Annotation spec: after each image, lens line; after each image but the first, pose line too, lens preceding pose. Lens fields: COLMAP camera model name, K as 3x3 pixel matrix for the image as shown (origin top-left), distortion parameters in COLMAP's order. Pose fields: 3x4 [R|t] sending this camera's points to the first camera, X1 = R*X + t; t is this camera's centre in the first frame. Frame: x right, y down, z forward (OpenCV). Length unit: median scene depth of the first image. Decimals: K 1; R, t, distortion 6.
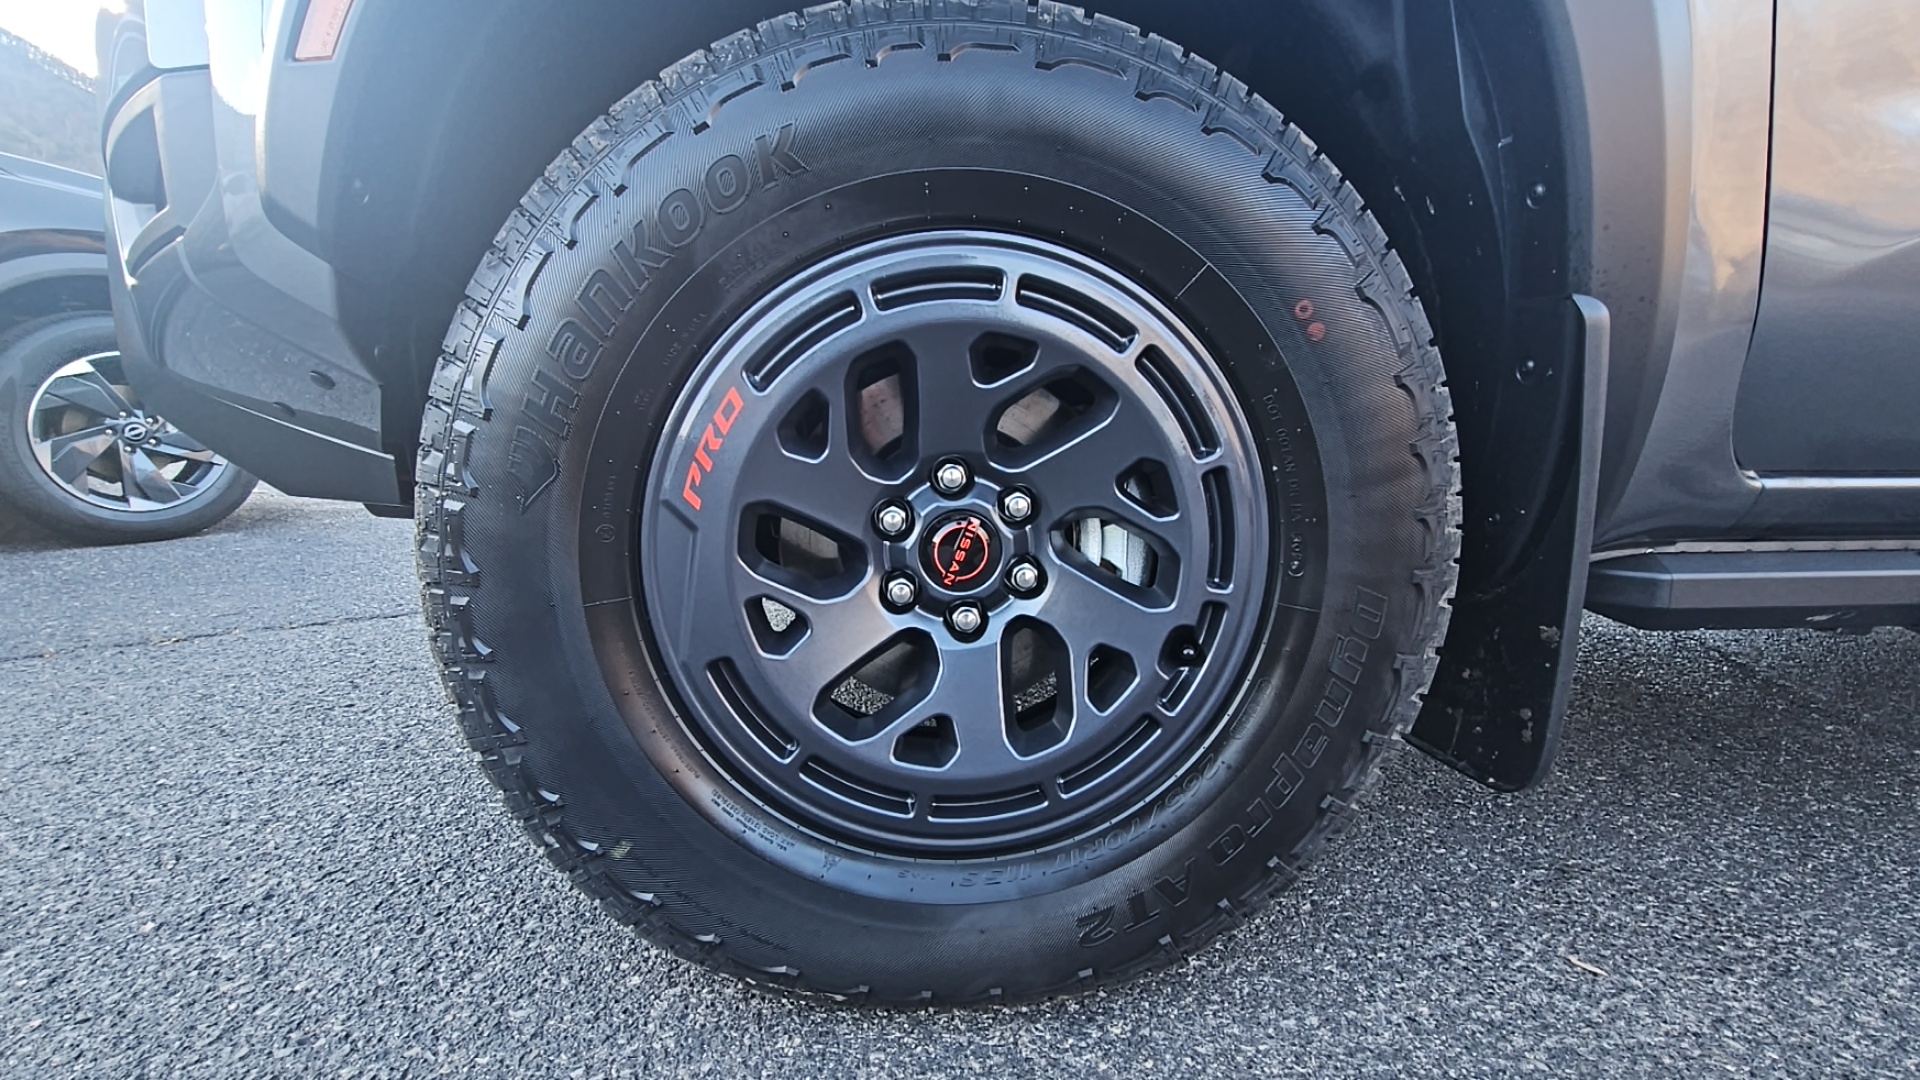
lens RADIAL K [[853.7, 0, 964.6], [0, 853.7, 545.0], [0, 0, 1]] dist [0.017246, -0.009947]
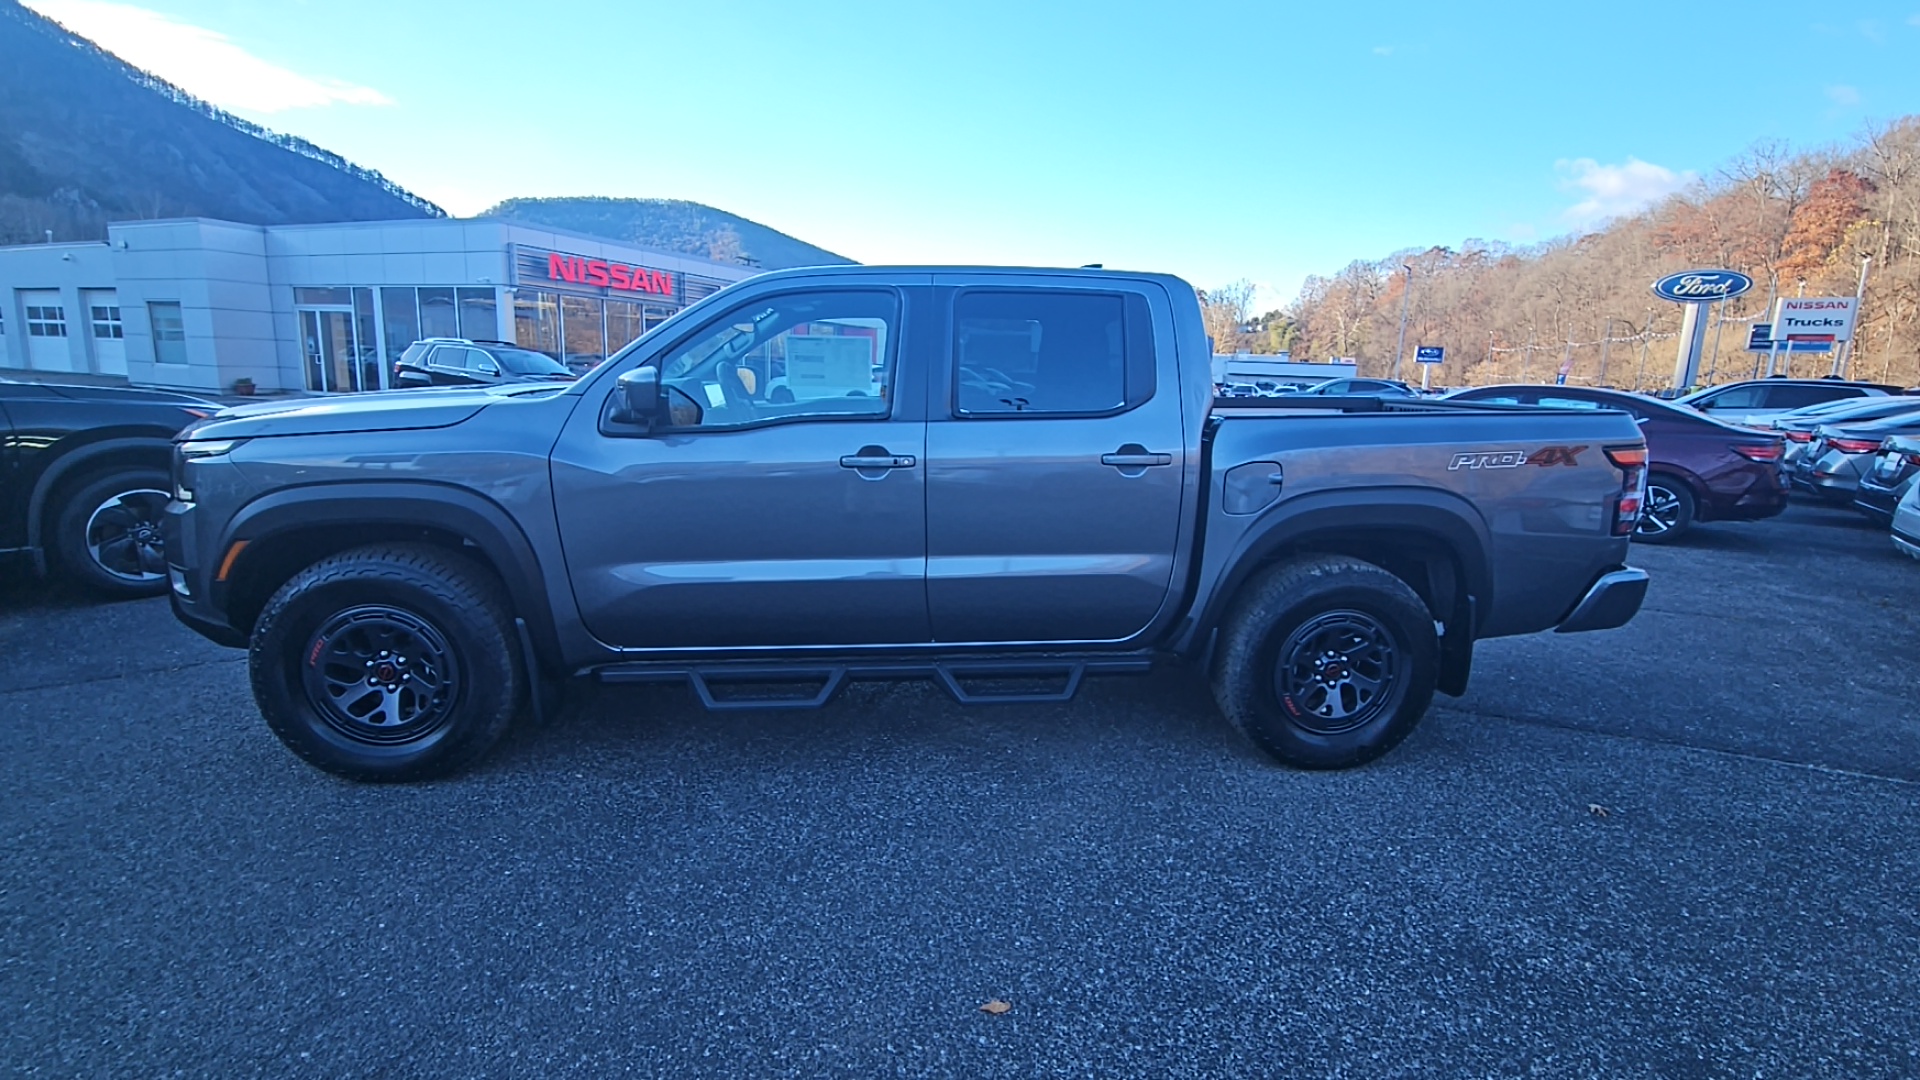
lens RADIAL K [[853.7, 0, 962.2], [0, 853.7, 548.9], [0, 0, 1]] dist [0.017246, -0.009947]
pose [[0.999775, 0.008237, 0.019528, 2.619401], [-0.009060, 0.999059, 0.042416, -0.765127], [-0.019160, -0.042583, 0.998909, -3.082548]]
